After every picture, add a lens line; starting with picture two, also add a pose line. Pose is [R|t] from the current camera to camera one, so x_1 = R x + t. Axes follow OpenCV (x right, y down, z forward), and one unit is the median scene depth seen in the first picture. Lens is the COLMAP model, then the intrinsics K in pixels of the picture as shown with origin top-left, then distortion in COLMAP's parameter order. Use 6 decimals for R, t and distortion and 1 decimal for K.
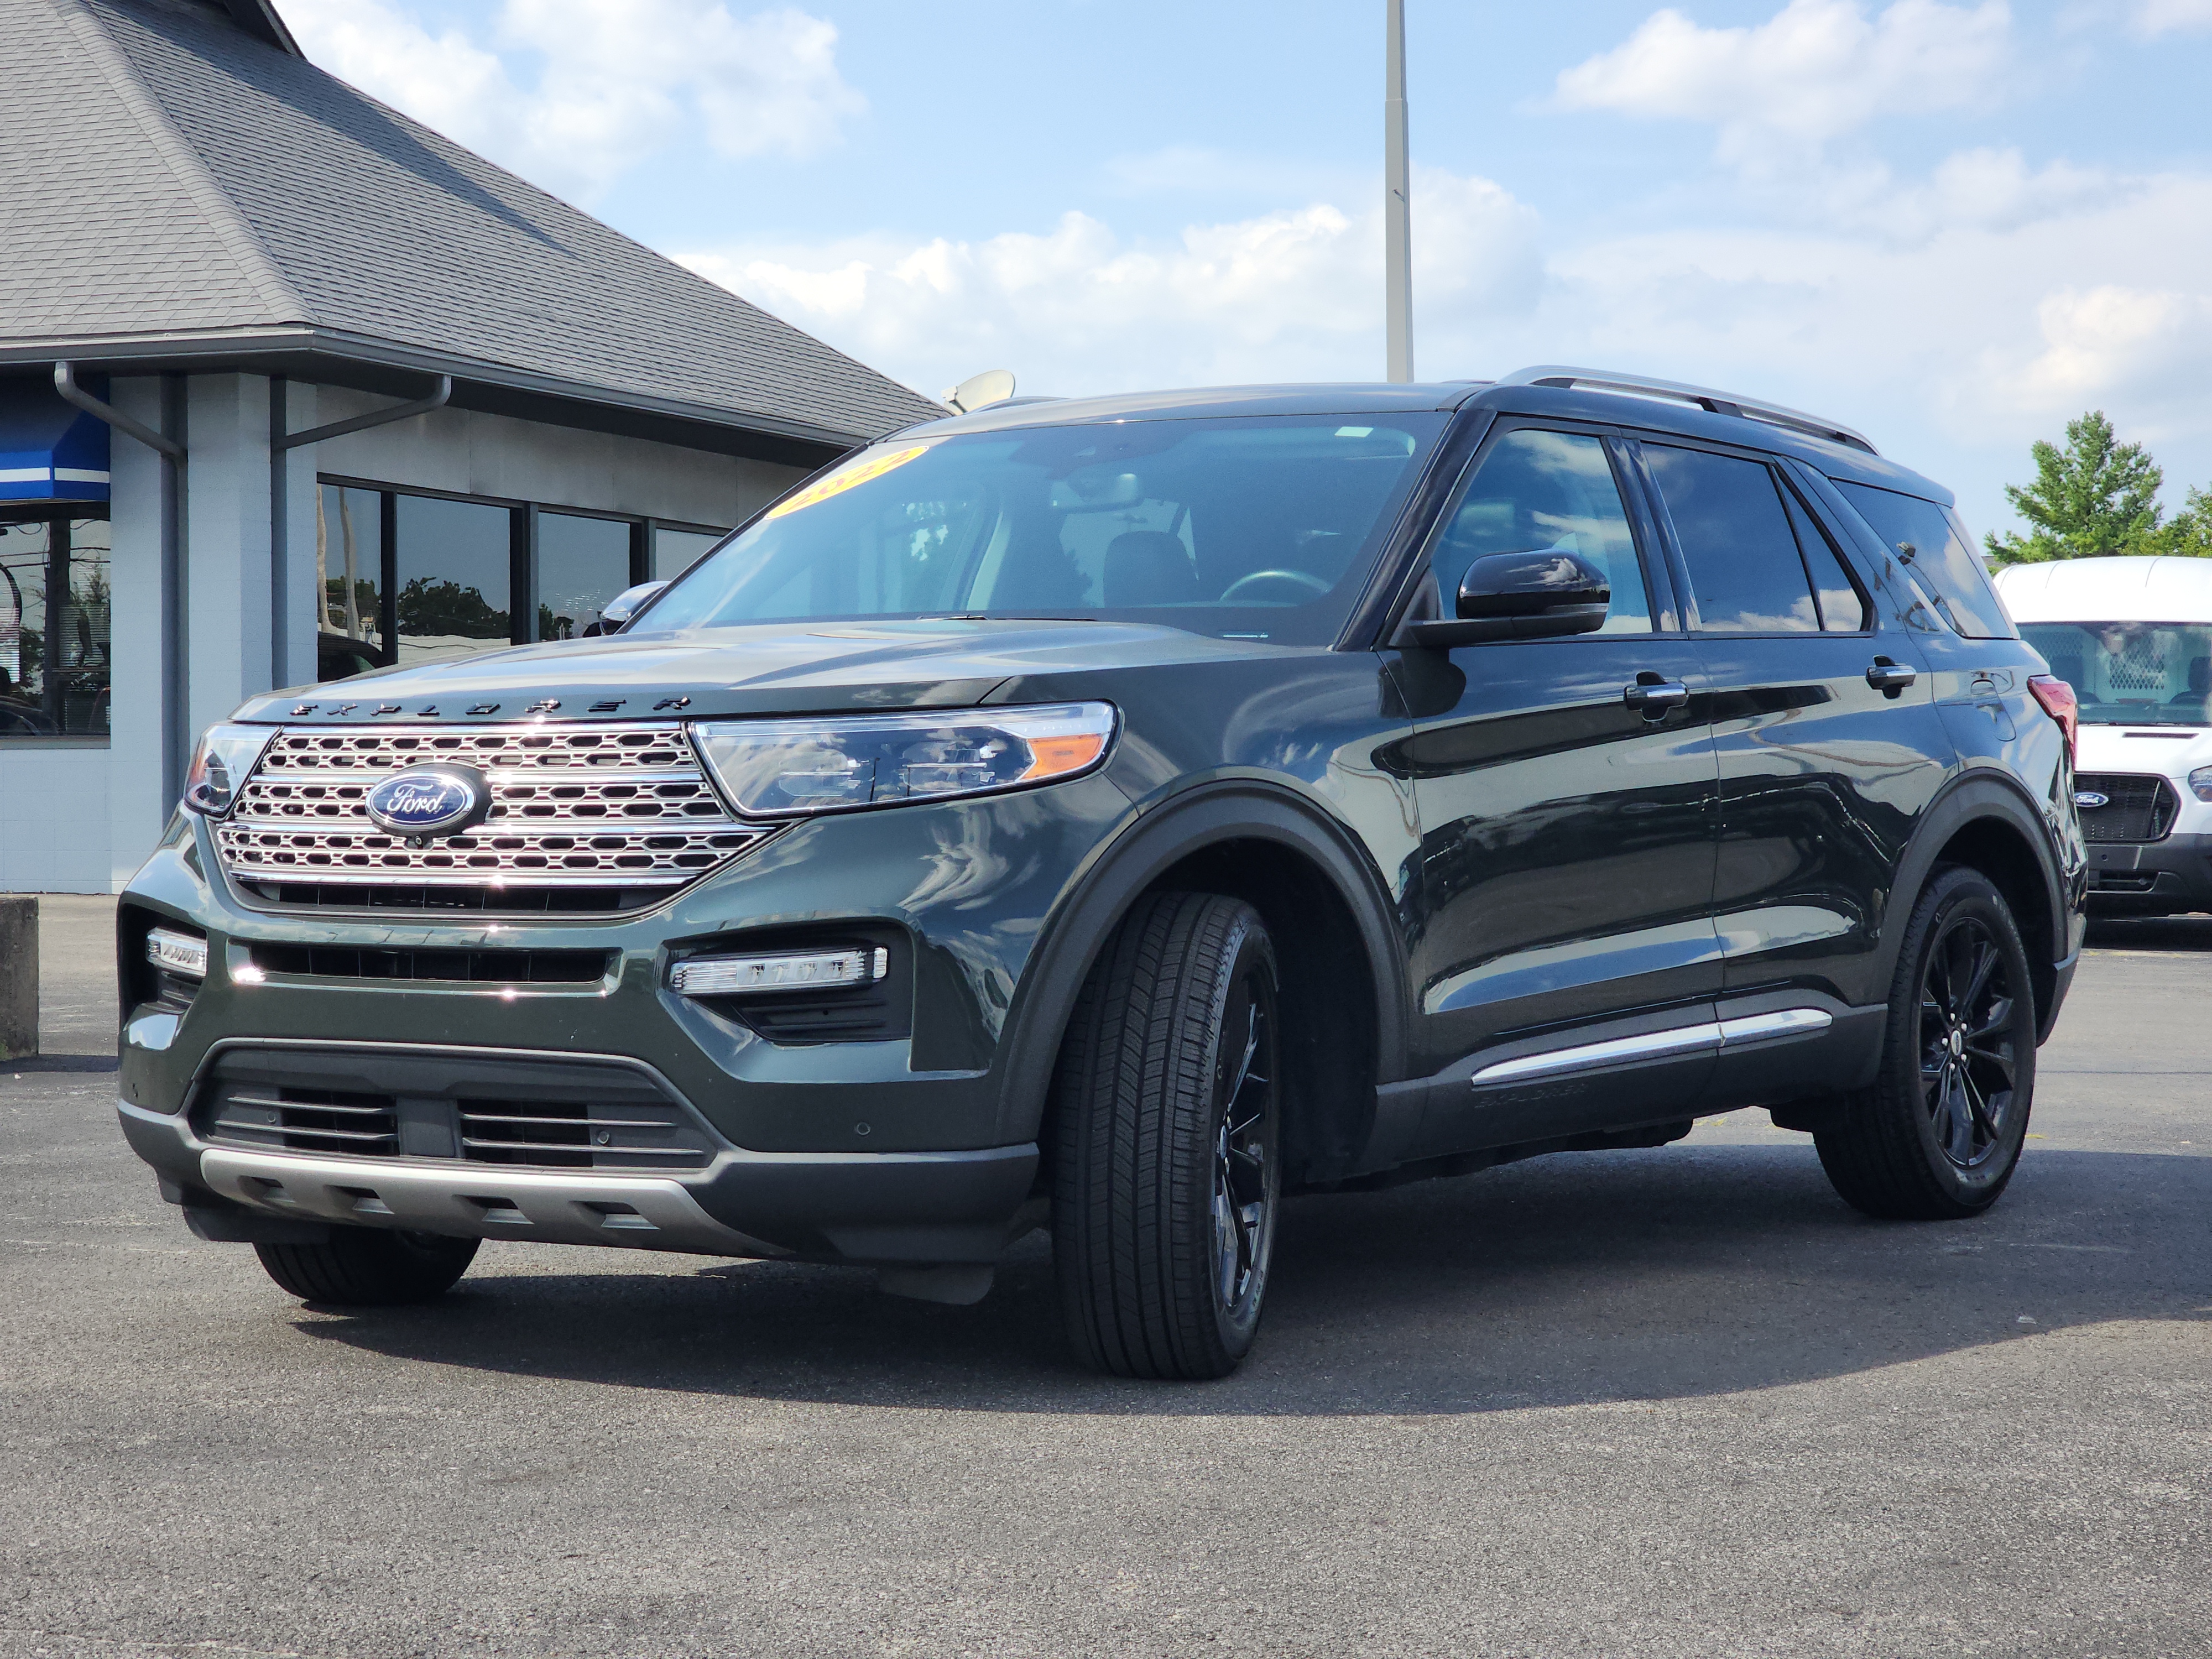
lens RADIAL K [[4531.5, 0, 1065.8], [0, 4531.5, 772.6], [0, 0, 1]] dist [-1.107798, 18.925167]
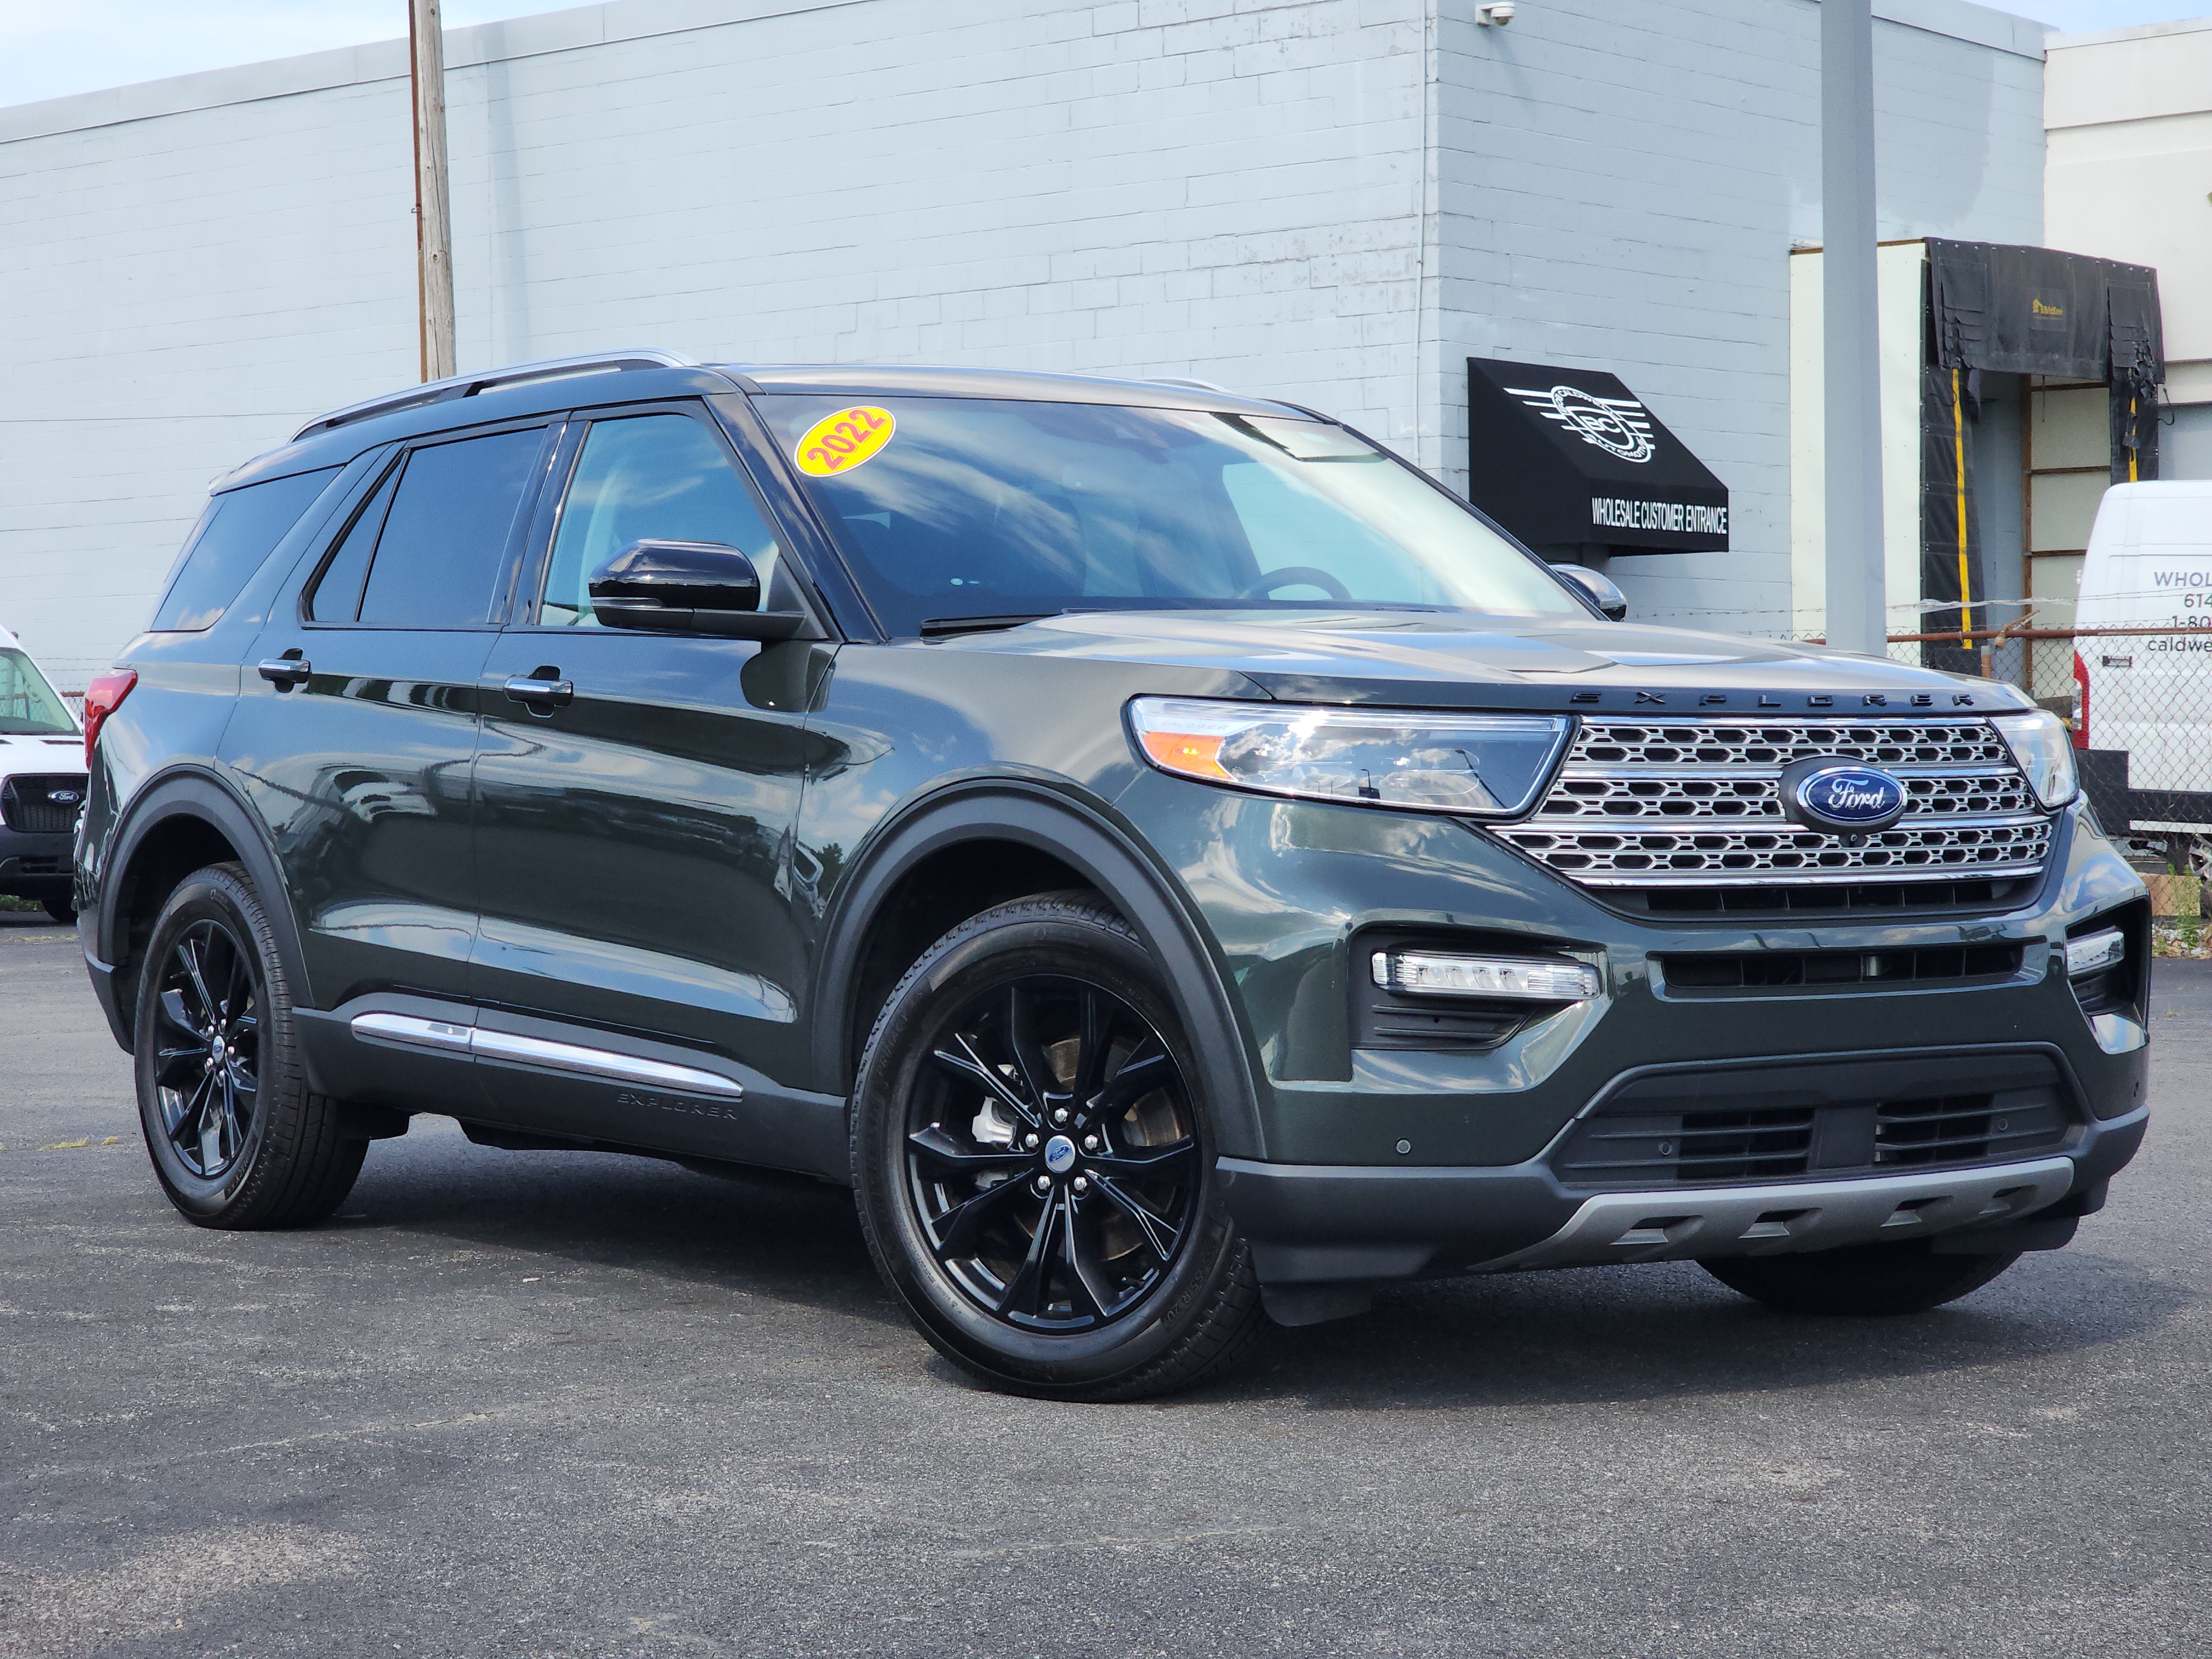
lens RADIAL K [[4494.6, 0, 1106.0], [0, 4494.6, 829.5], [0, 0, 1]] dist [-0.449277, 0.033281]
pose [[0.368647, -0.010092, 0.929515, -1.094461], [-0.000151, 0.999940, 0.010916, 0.003098], [-0.929570, -0.004164, 0.368623, 0.802656]]
